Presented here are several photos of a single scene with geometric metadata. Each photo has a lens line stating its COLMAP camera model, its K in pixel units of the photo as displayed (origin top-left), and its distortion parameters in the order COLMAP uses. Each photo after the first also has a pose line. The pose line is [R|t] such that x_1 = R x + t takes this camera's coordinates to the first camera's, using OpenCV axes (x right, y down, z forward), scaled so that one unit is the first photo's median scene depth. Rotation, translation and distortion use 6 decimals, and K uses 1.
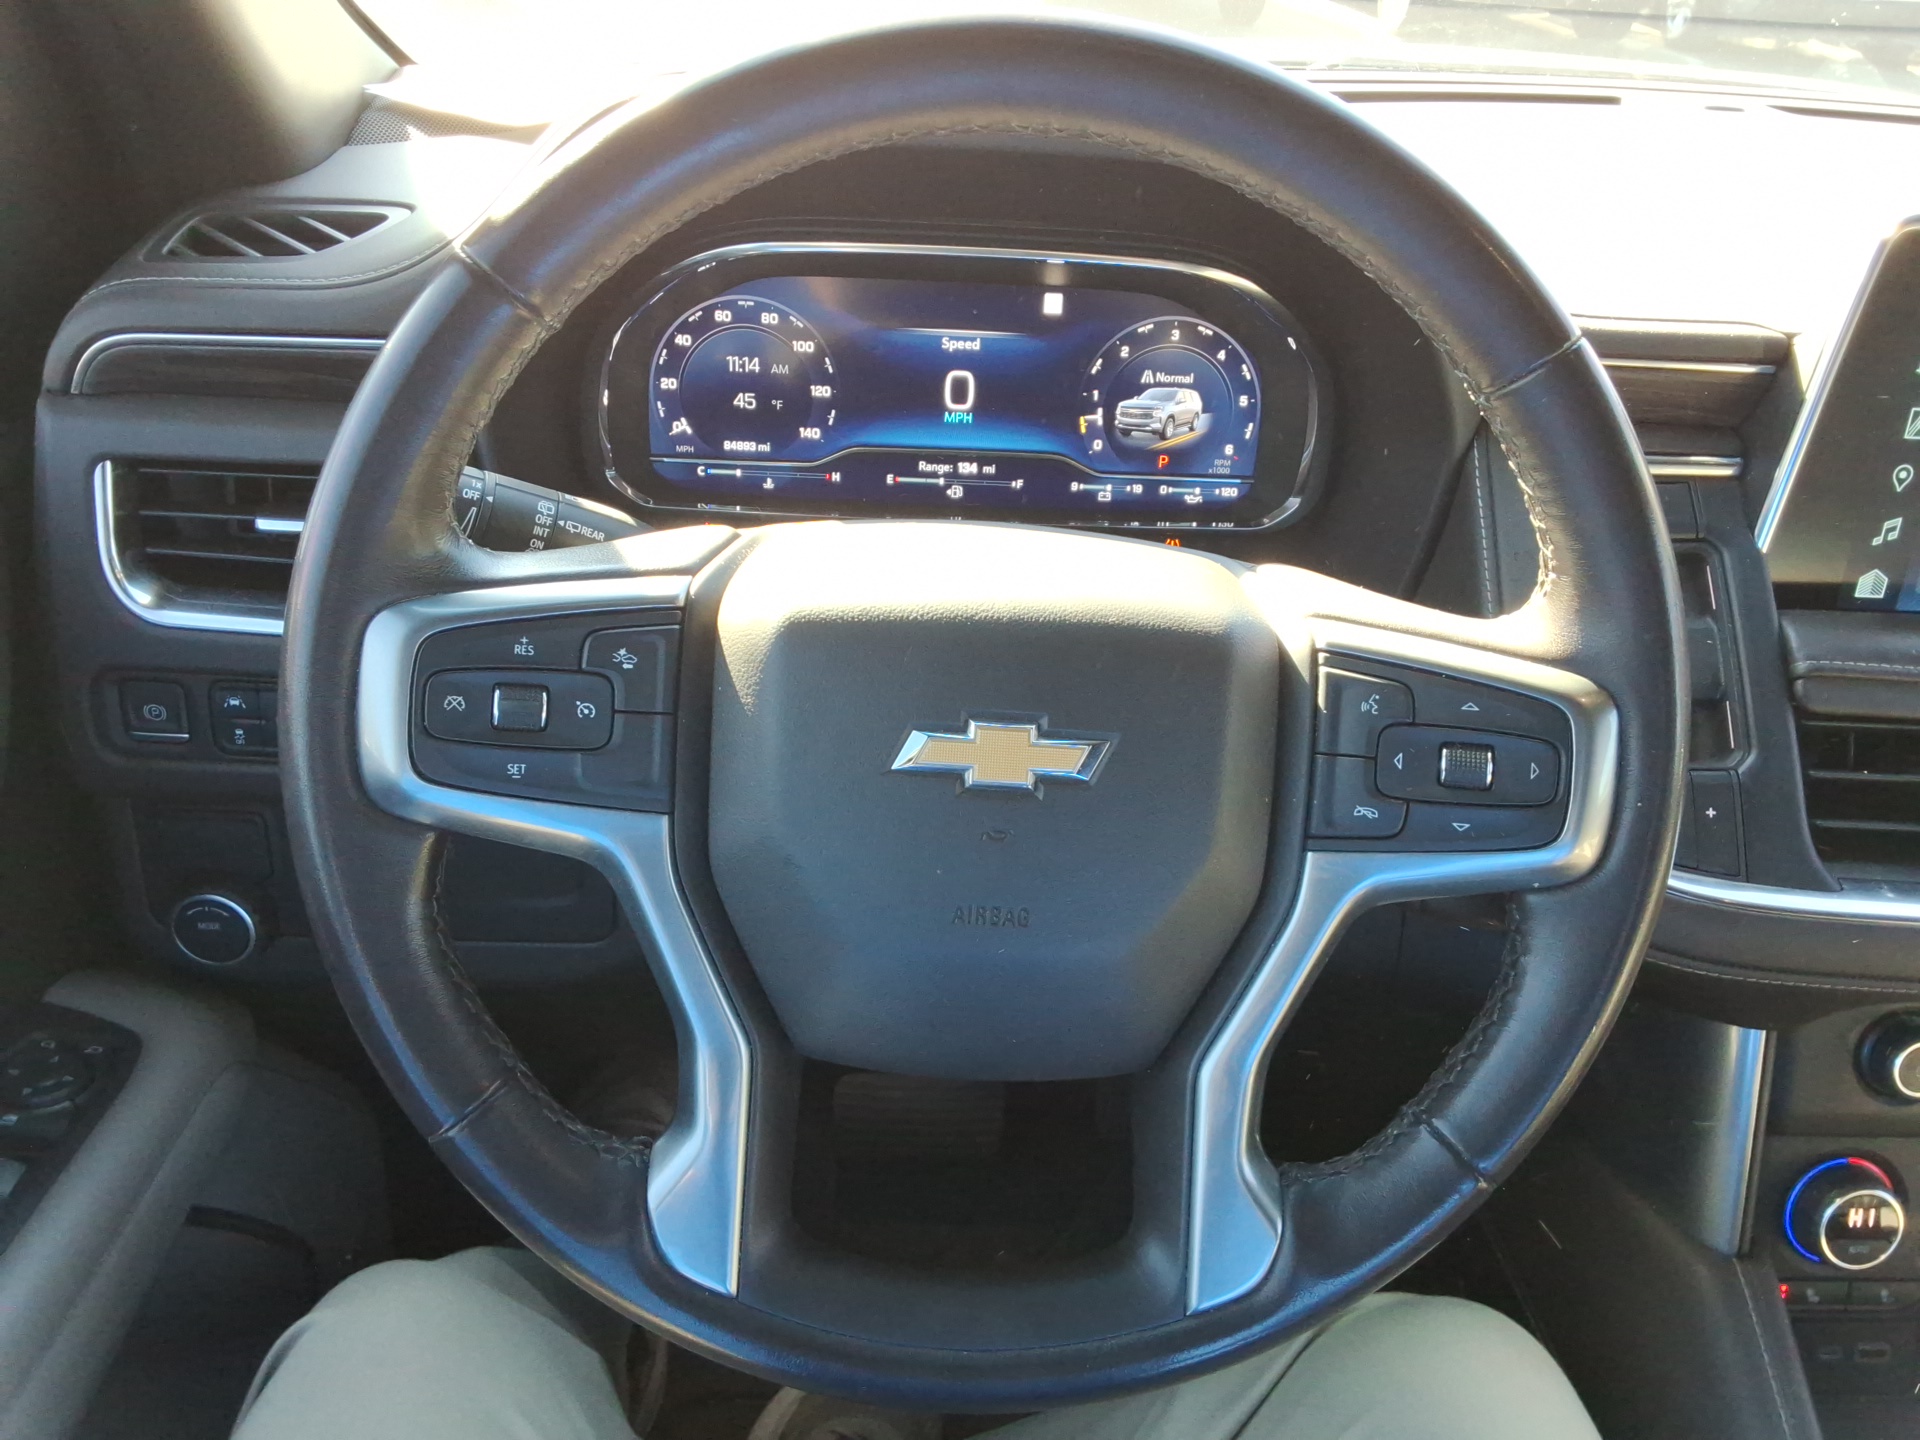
lens RADIAL K [[1526.6, 0, 973.0], [0, 1526.6, 719.5], [0, 0, 1]] dist [0.109054, -0.159520]
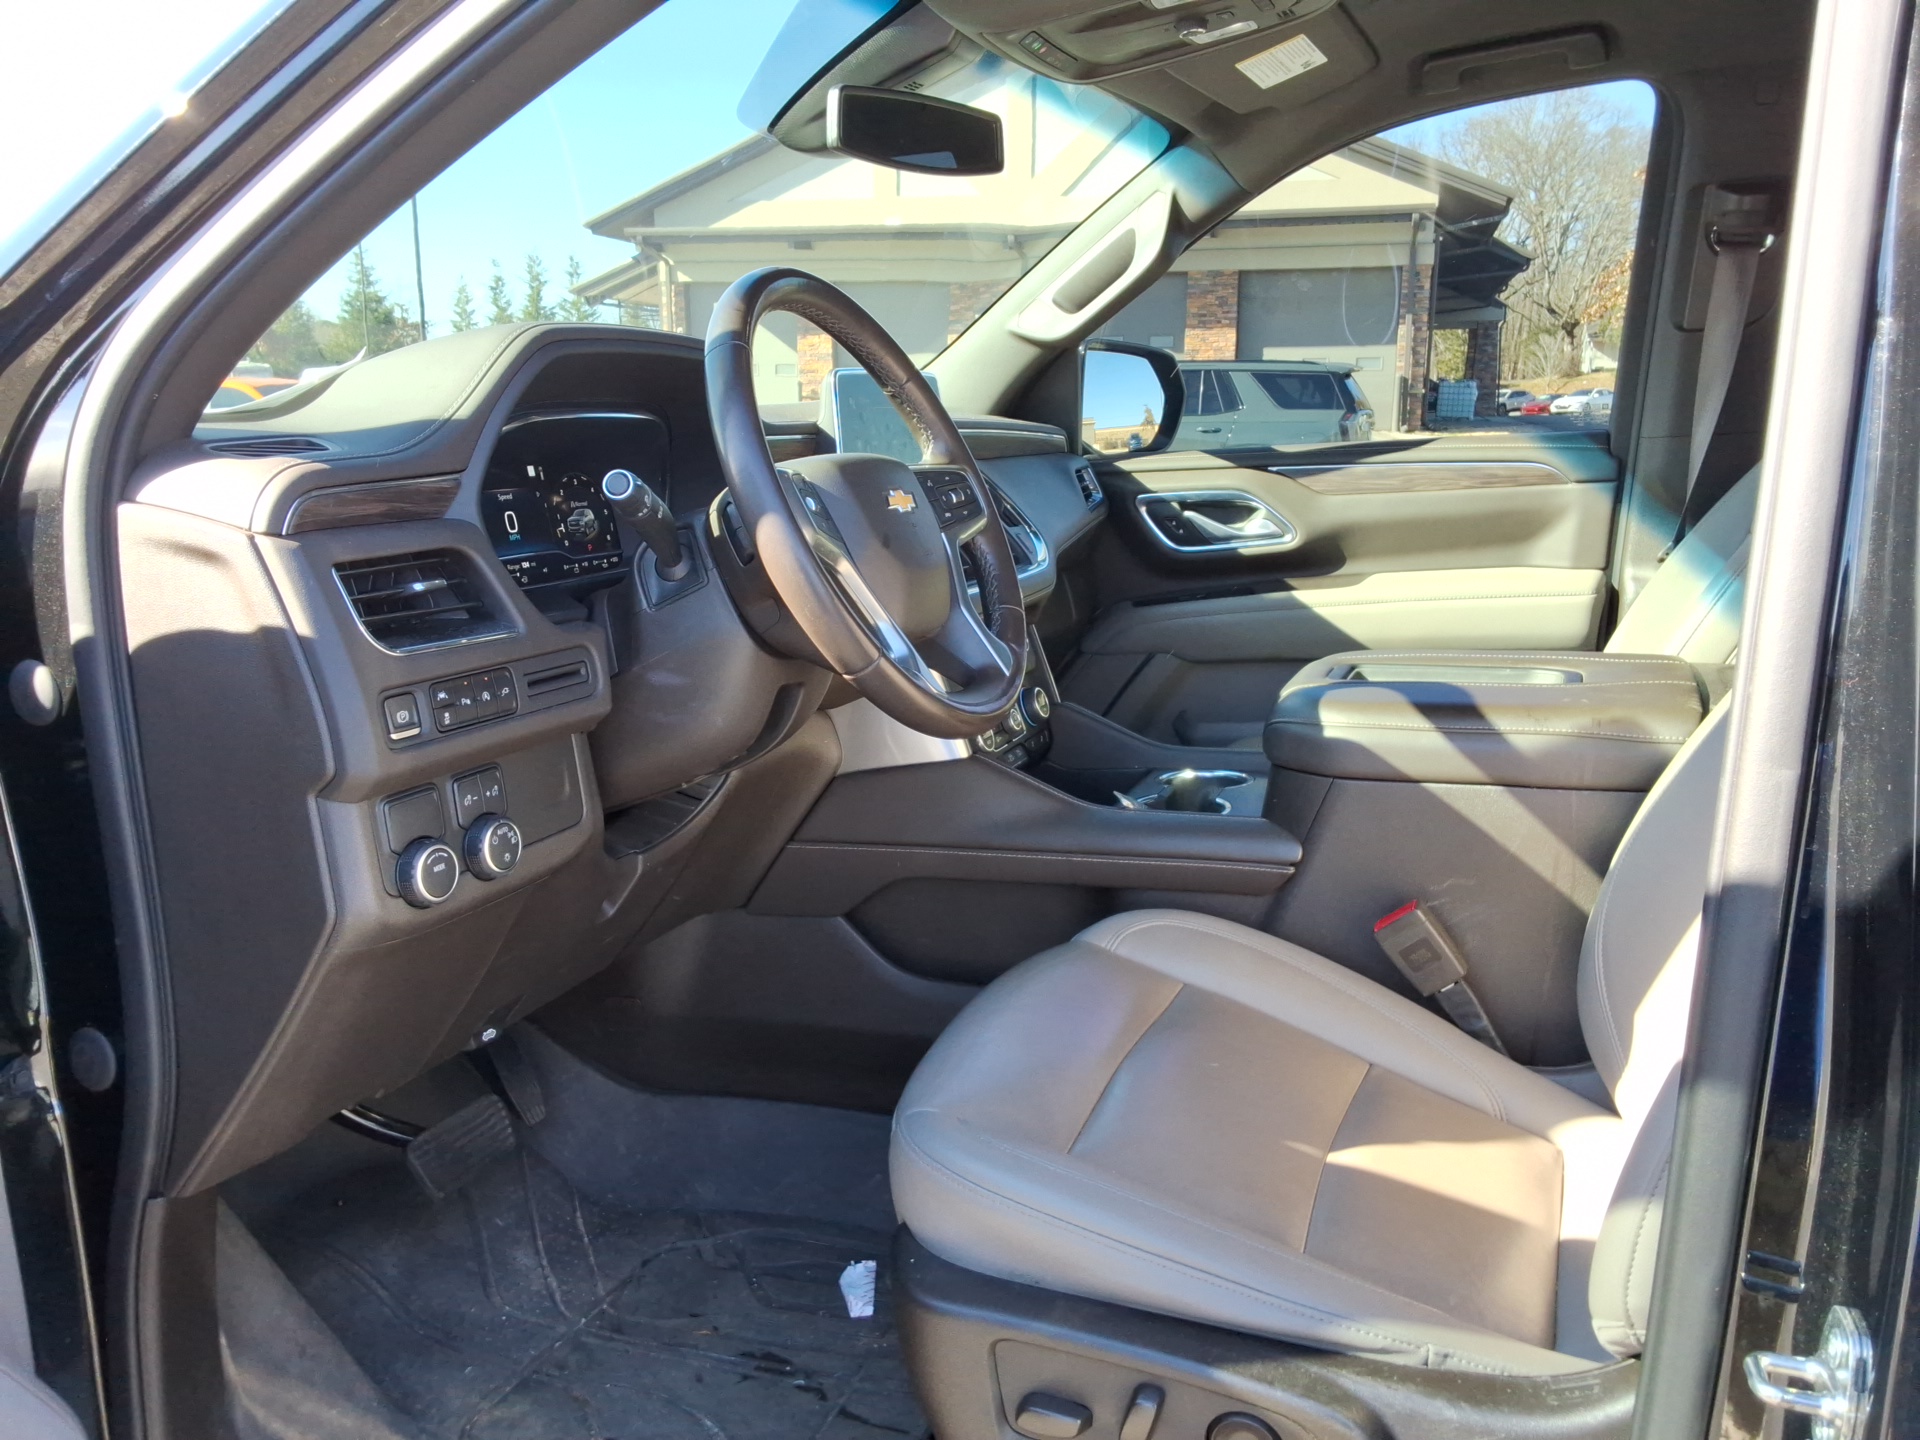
lens RADIAL K [[1526.6, 0, 973.0], [0, 1526.6, 719.5], [0, 0, 1]] dist [0.109054, -0.159520]
pose [[0.399264, -0.246407, 0.883103, -1.437204], [0.501385, 0.865099, 0.014700, 0.225408], [-0.767594, 0.436906, 0.468948, -0.144650]]
